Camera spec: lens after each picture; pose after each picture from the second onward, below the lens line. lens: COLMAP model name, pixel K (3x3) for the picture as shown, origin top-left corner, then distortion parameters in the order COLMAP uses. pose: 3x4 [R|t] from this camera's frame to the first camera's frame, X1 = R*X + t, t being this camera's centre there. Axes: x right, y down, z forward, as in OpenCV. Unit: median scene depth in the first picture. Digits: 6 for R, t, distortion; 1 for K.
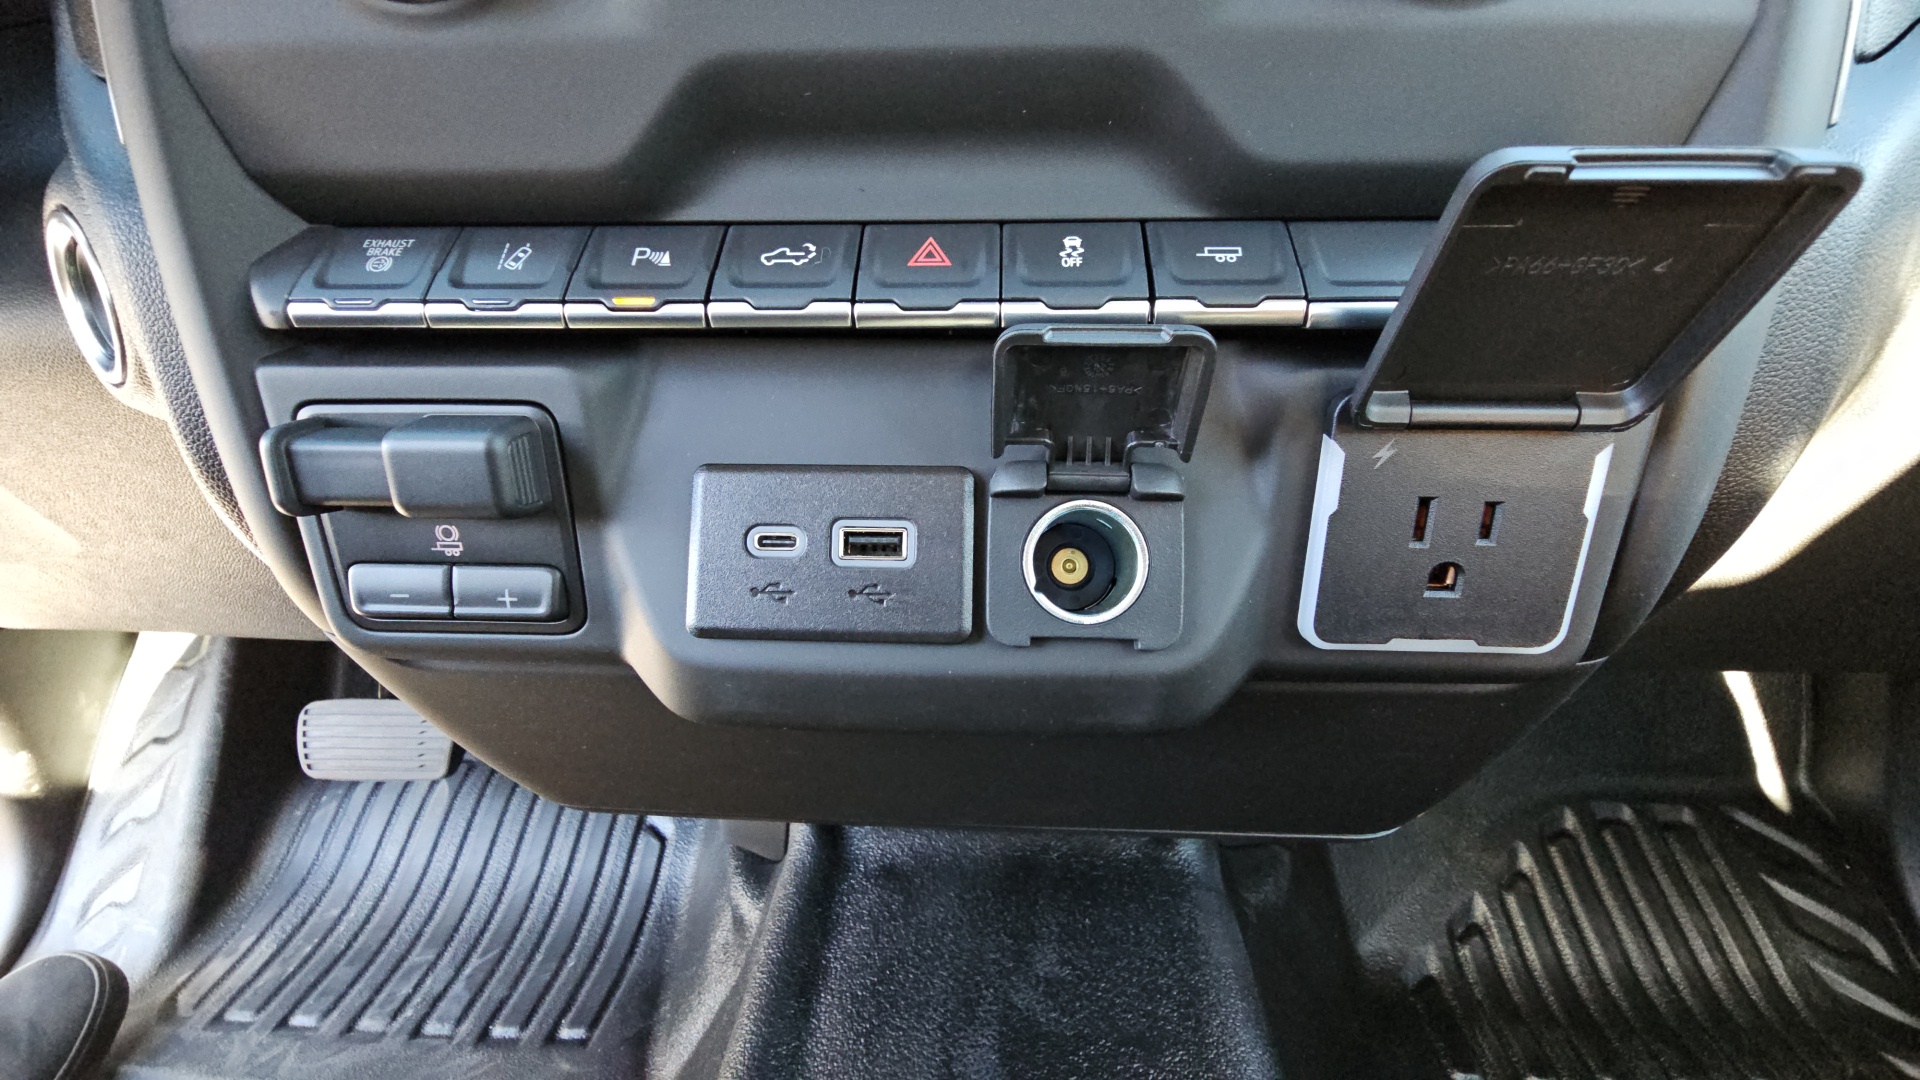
lens RADIAL K [[783.1, 0, 950.5], [0, 783.1, 536.1], [0, 0, 1]] dist [0.007691, -0.008530]
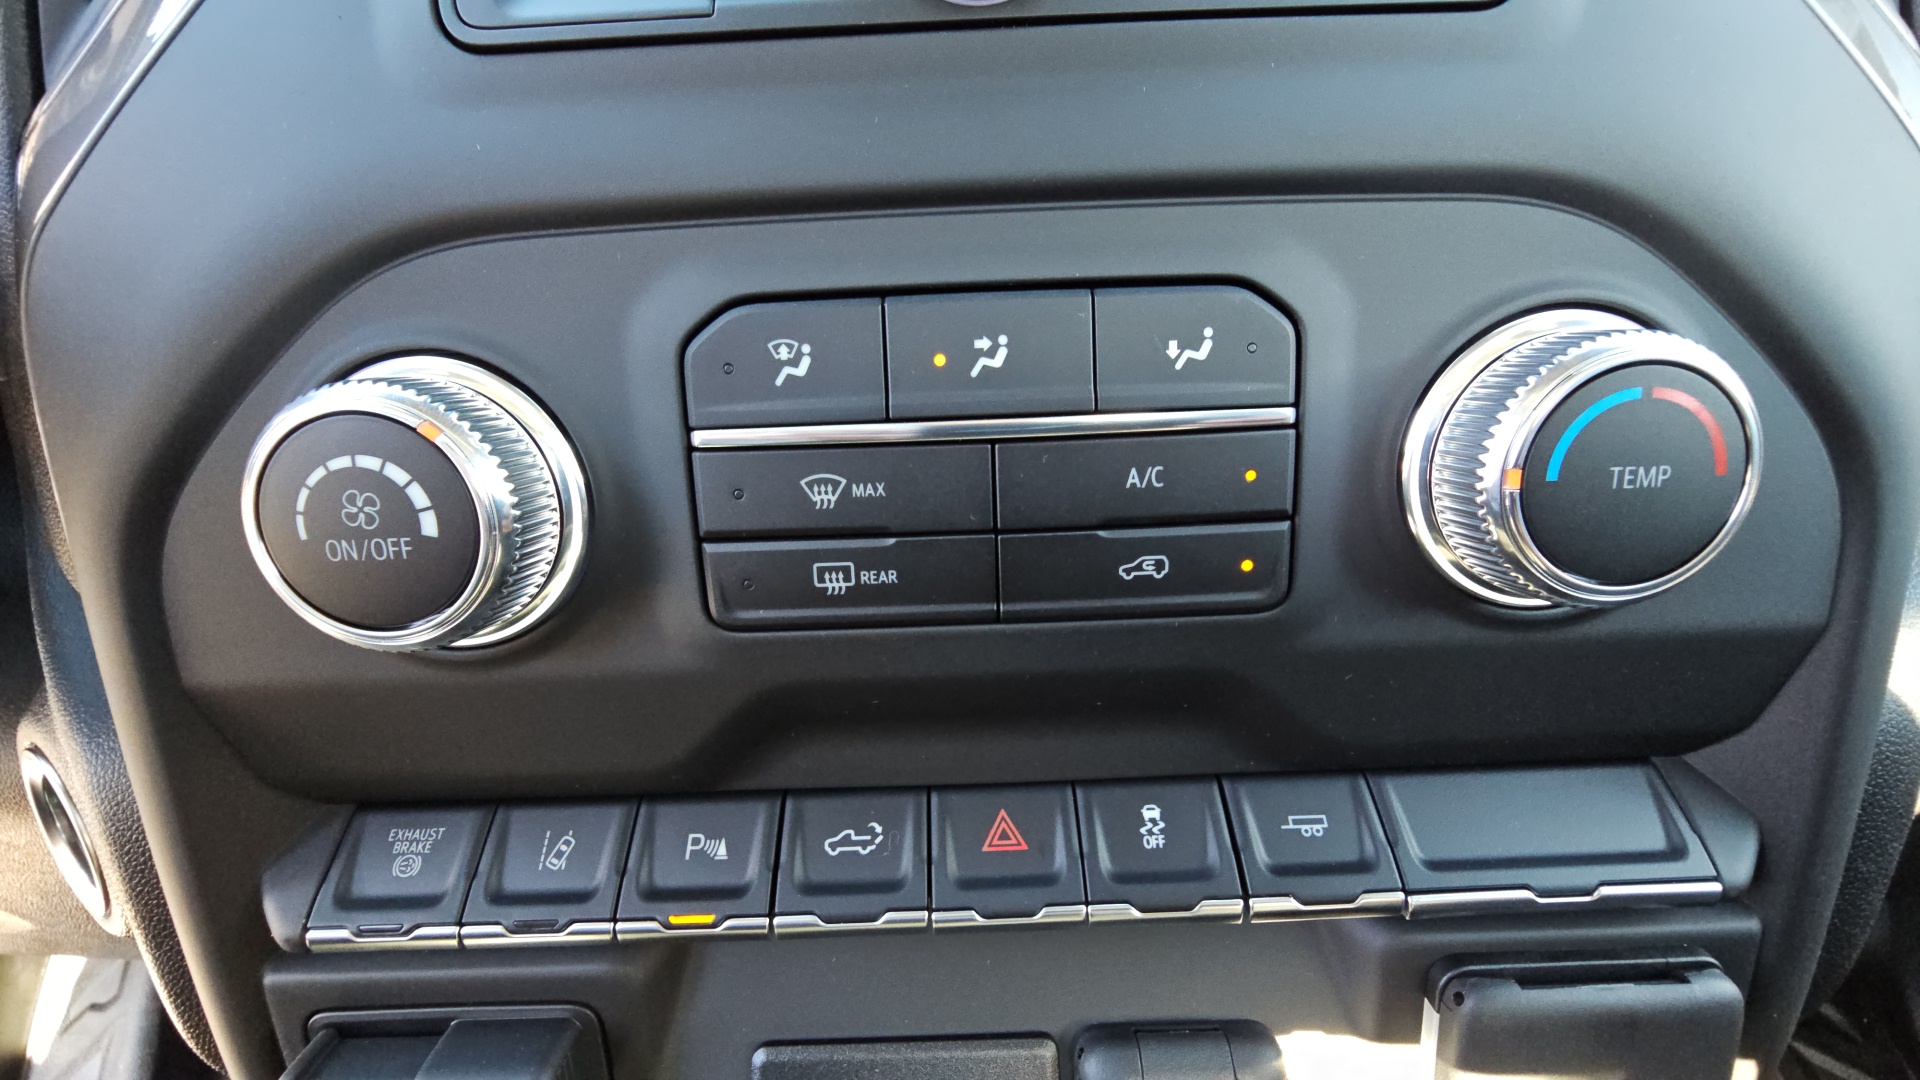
lens RADIAL K [[783.1, 0, 950.9], [0, 783.1, 539.6], [0, 0, 1]] dist [0.007691, -0.008530]
pose [[0.998090, -0.045242, 0.042077, -0.101725], [0.049129, 0.994124, -0.096458, -0.557730], [-0.037466, 0.098341, 0.994447, 0.019208]]
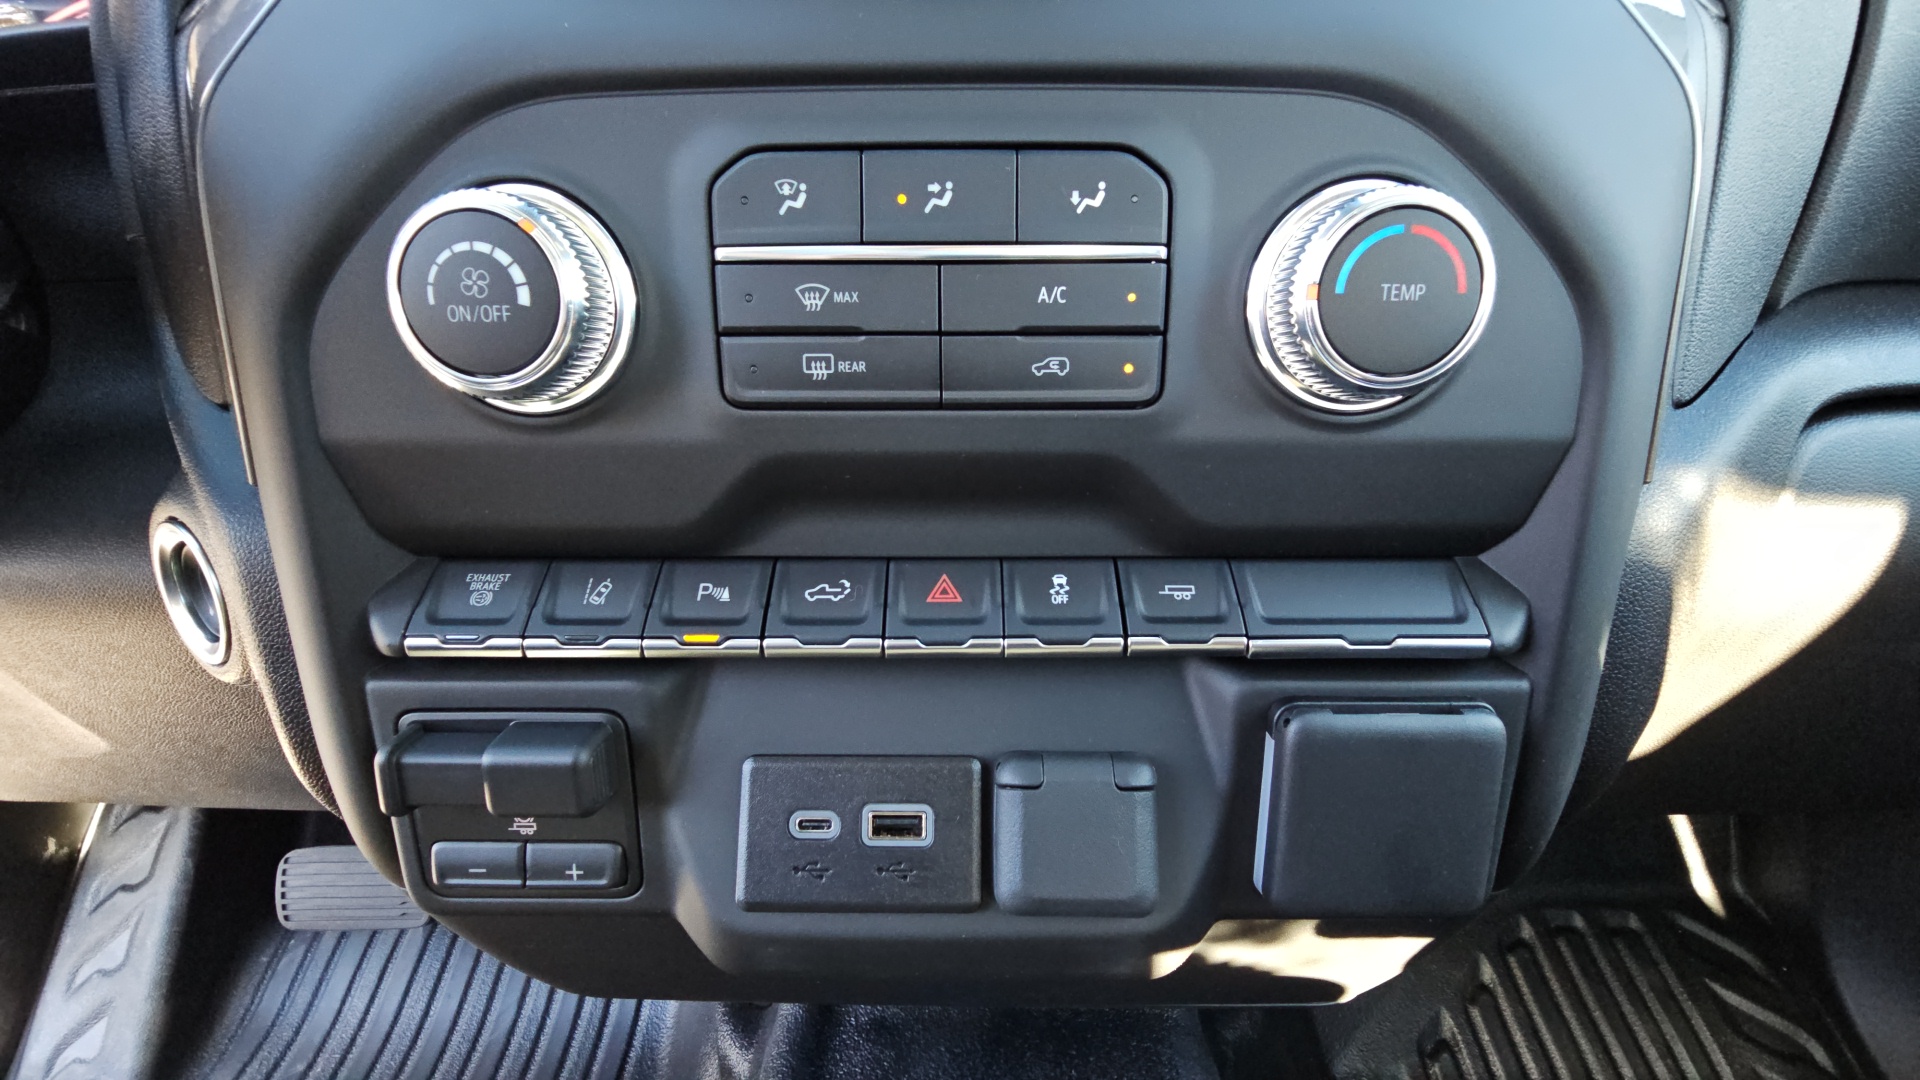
lens RADIAL K [[783.1, 0, 951.5], [0, 783.1, 542.4], [0, 0, 1]] dist [0.007691, -0.008530]
pose [[0.999051, -0.008789, 0.042664, -0.059500], [0.012314, 0.996467, -0.083079, -0.296659], [-0.041783, 0.083525, 0.995629, -0.204437]]
